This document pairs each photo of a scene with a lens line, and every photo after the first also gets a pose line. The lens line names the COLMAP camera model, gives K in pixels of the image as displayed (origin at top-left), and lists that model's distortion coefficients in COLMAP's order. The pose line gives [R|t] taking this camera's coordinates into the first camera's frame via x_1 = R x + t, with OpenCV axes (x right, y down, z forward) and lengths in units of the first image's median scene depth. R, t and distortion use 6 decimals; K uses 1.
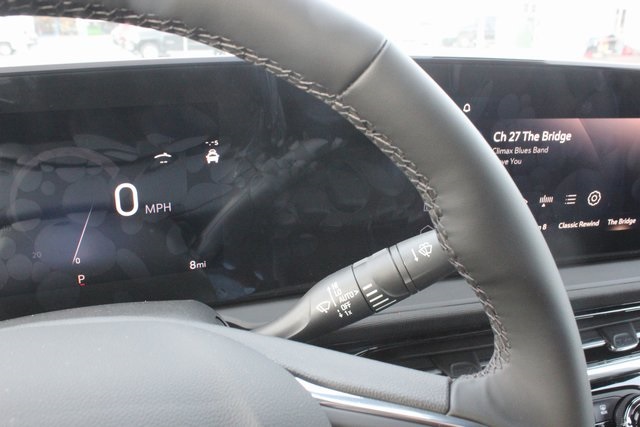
lens RADIAL K [[589.8, 0, 320.0], [0, 589.8, 213.5], [0, 0, 1]] dist [-0.076032, 0.017343]
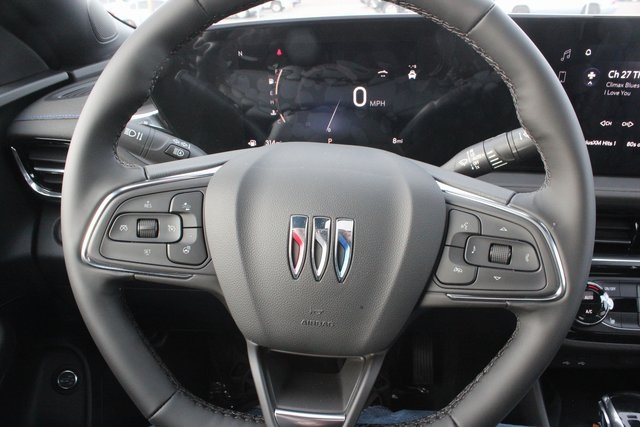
lens RADIAL K [[527.5, 0, 320.0], [0, 527.5, 213.5], [0, 0, 1]] dist [-0.208164, 0.219912]
pose [[0.920391, 0.133938, -0.367344, 0.174372], [-0.093100, 0.987549, 0.126807, 0.135247], [0.379754, -0.082512, 0.921400, -0.494176]]
